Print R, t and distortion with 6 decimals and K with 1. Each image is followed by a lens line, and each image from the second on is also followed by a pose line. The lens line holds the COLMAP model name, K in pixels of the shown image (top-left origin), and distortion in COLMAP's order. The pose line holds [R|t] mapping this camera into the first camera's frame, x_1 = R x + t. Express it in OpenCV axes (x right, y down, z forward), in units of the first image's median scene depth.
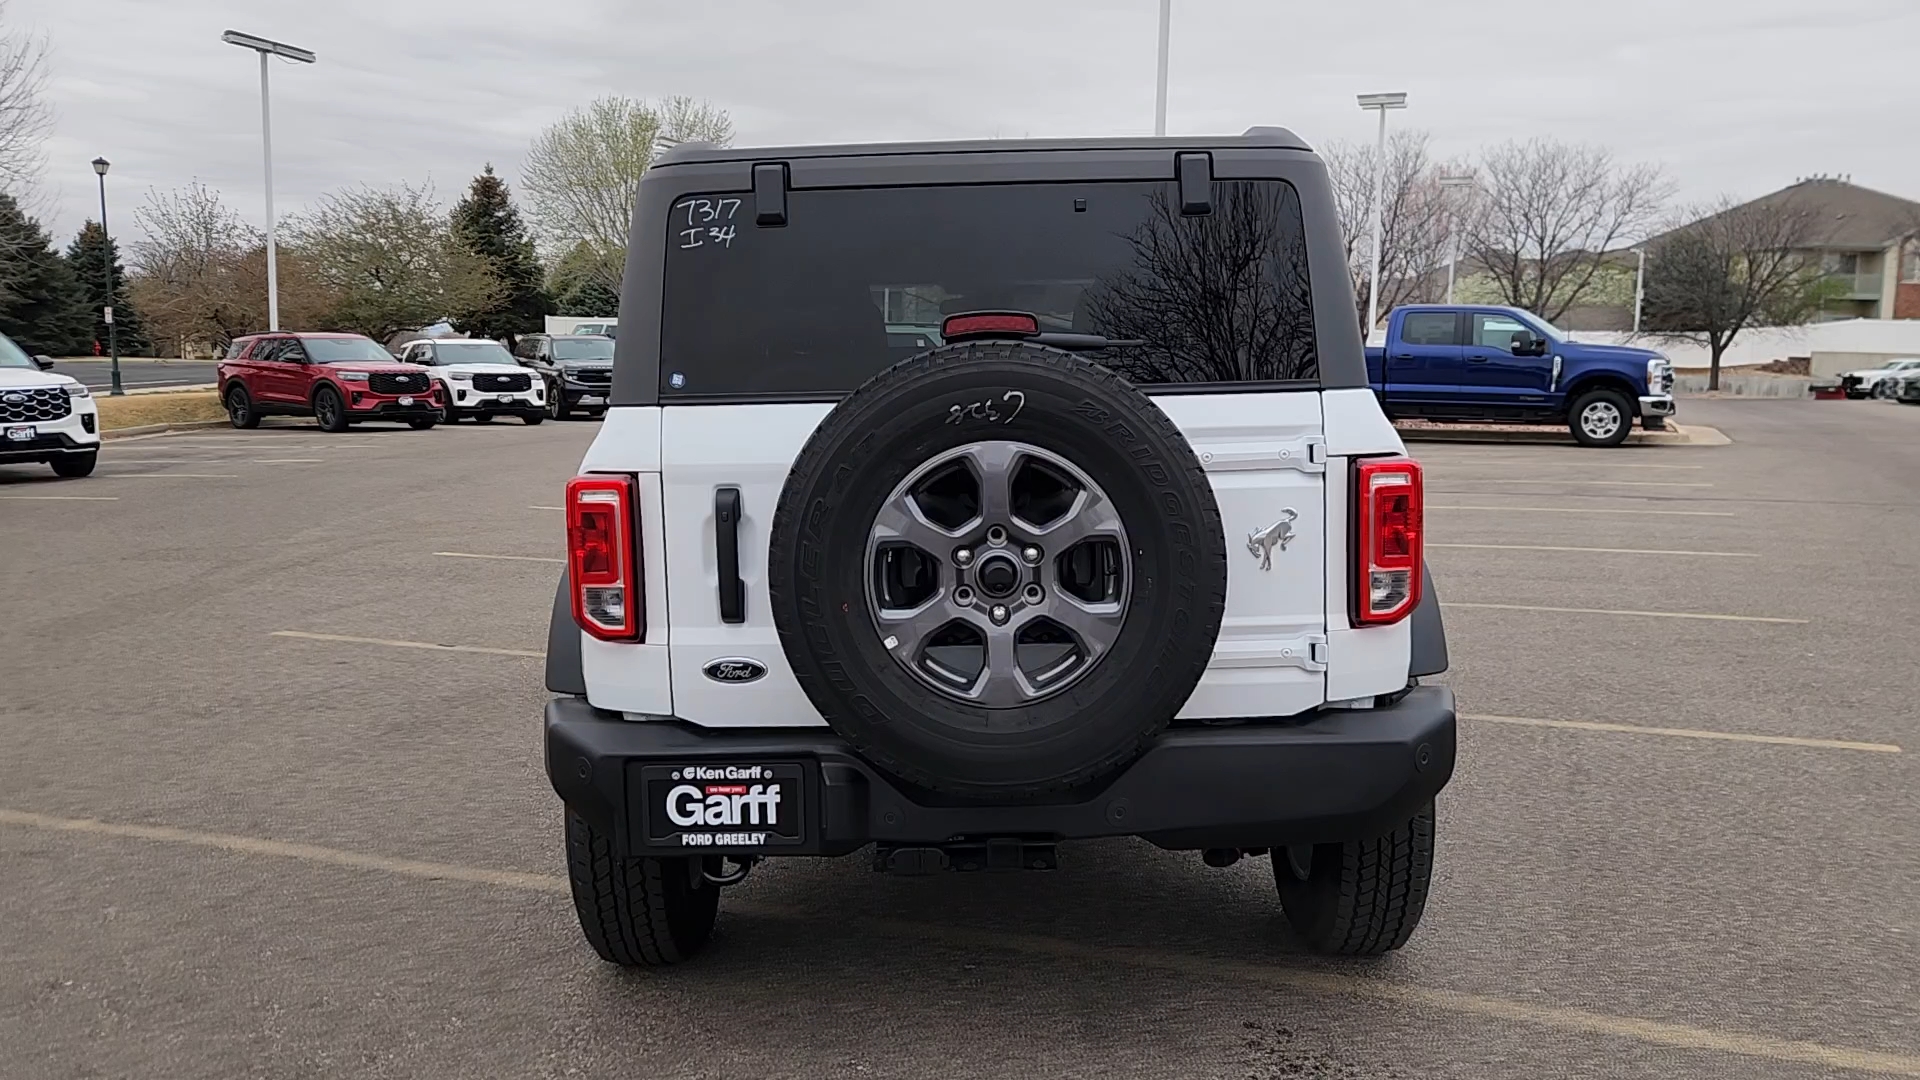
lens RADIAL K [[1616.9, 0, 950.8], [0, 1616.9, 553.2], [0, 0, 1]] dist [0.037411, -0.021559]
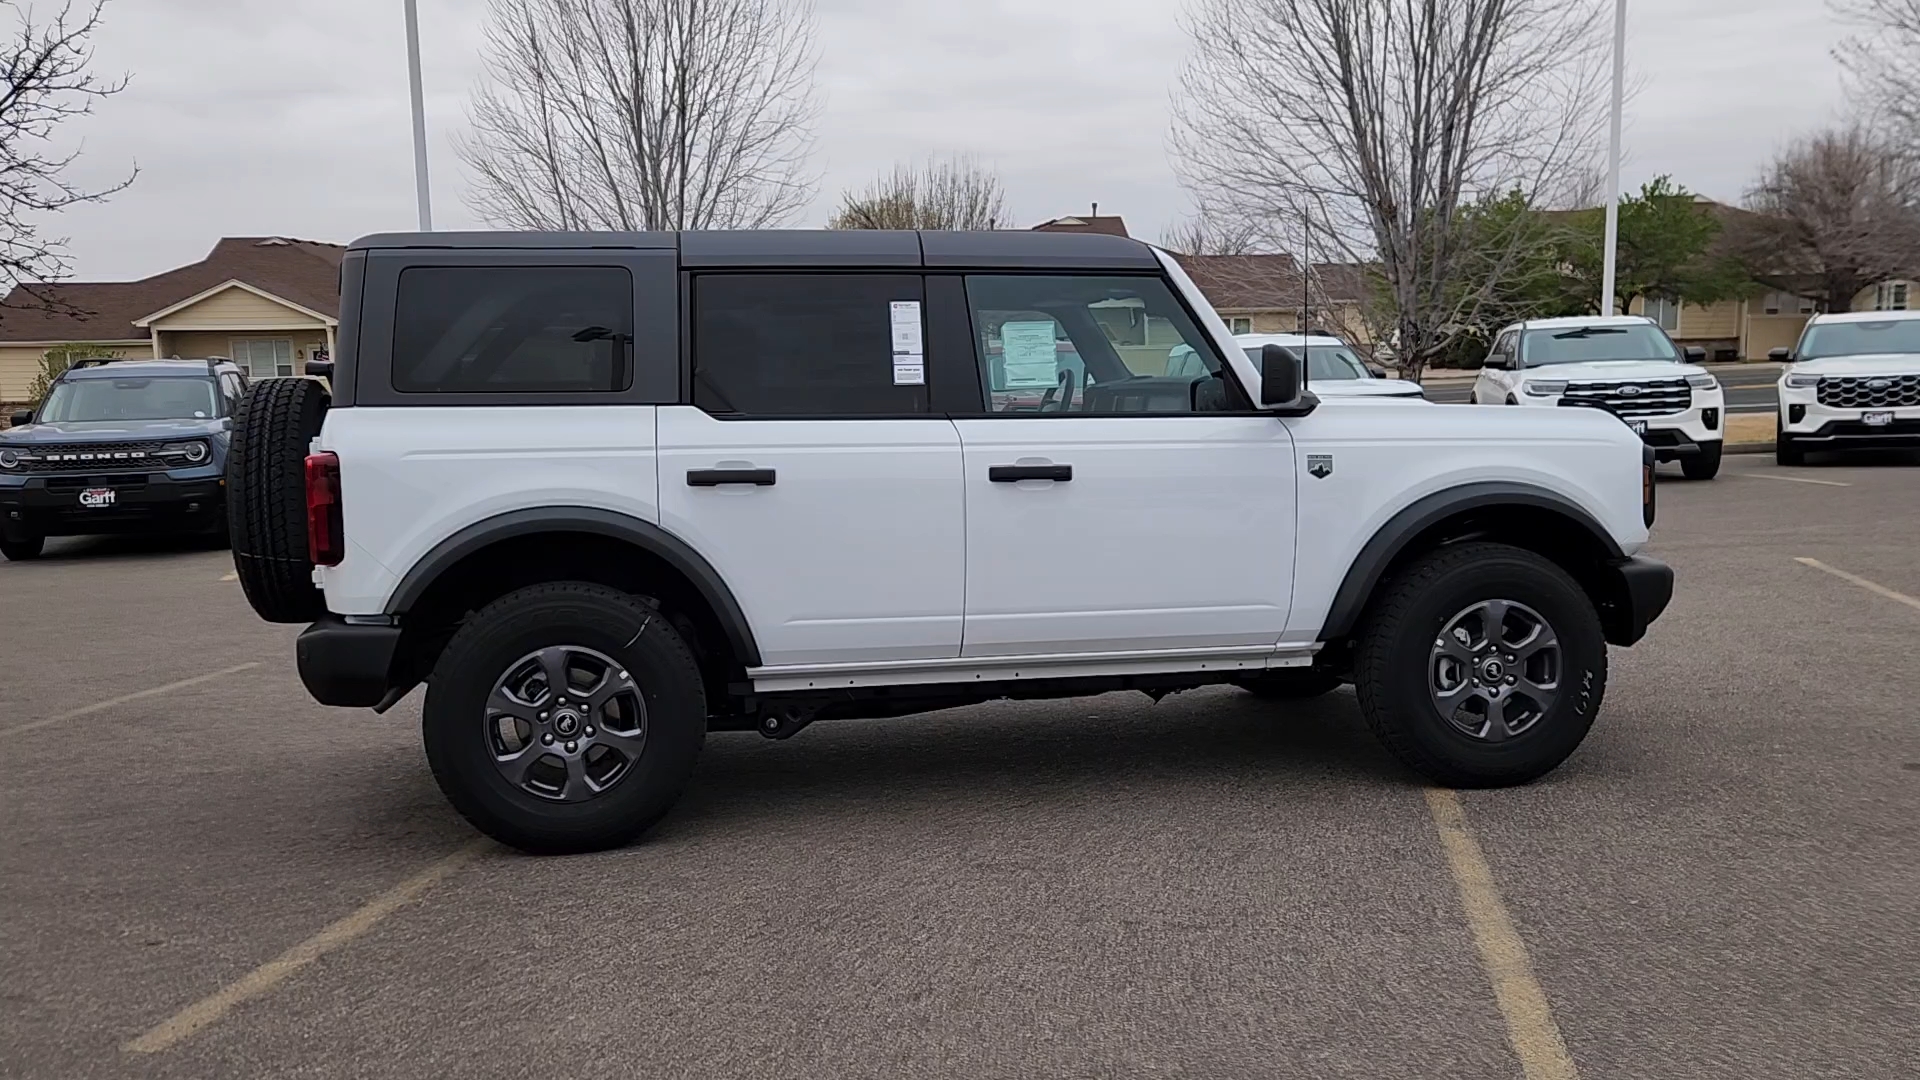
lens RADIAL K [[1616.9, 0, 950.8], [0, 1616.9, 553.2], [0, 0, 1]] dist [0.037411, -0.021559]
pose [[0.185248, 0.108558, -0.976677, 1.843476], [-0.093529, 0.991315, 0.092445, -0.159592], [0.978231, 0.074222, 0.193792, 1.272097]]
